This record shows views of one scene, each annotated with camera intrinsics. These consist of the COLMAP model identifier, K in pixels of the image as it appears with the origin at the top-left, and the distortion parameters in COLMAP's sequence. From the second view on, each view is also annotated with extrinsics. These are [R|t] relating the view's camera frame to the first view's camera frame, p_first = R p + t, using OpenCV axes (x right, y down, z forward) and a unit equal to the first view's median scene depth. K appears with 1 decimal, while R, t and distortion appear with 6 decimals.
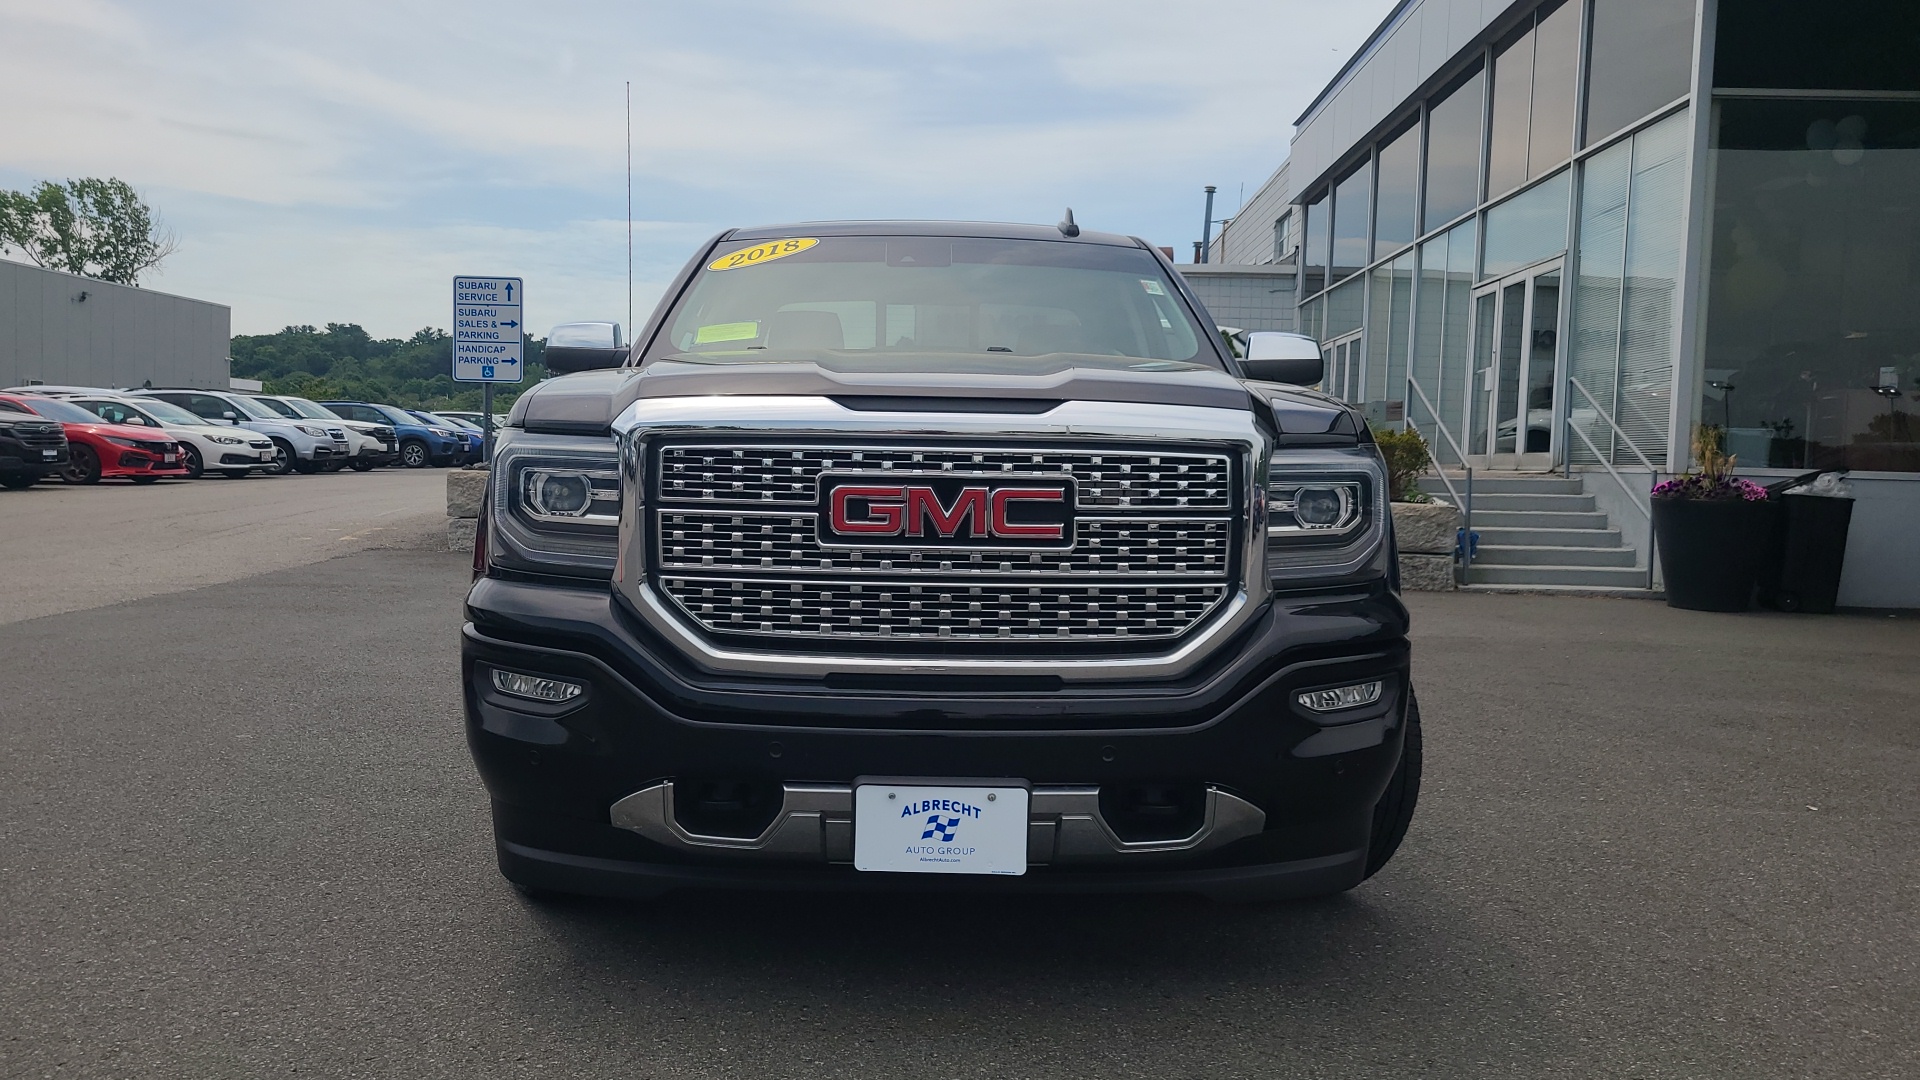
lens RADIAL K [[1439.6, 0, 905.1], [0, 1439.6, 523.5], [0, 0, 1]] dist [0.054727, -0.037692]
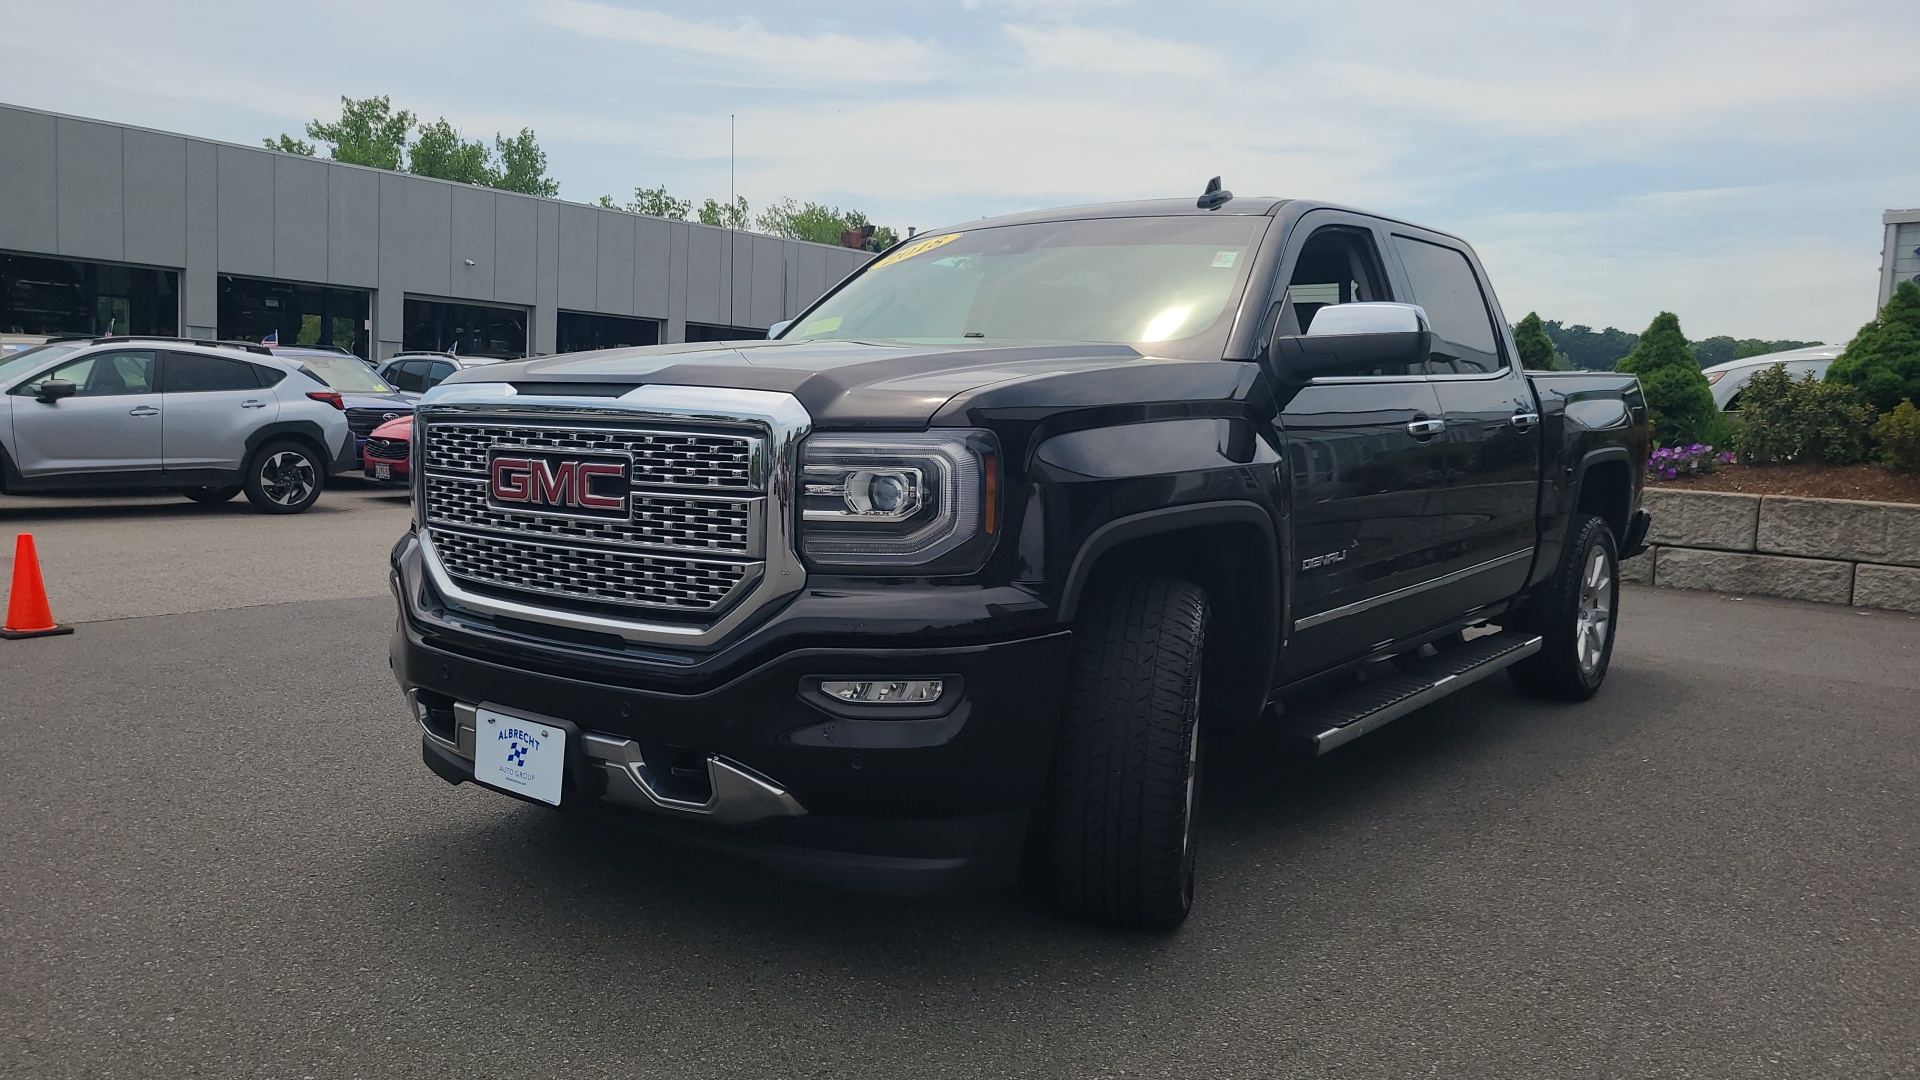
lens RADIAL K [[1439.6, 0, 927.5], [0, 1439.6, 538.3], [0, 0, 1]] dist [0.054727, -0.037692]
pose [[0.785453, 0.055704, -0.616410, 0.961466], [-0.048278, 0.998421, 0.028708, -0.011151], [0.617036, 0.007211, 0.786902, 0.278040]]
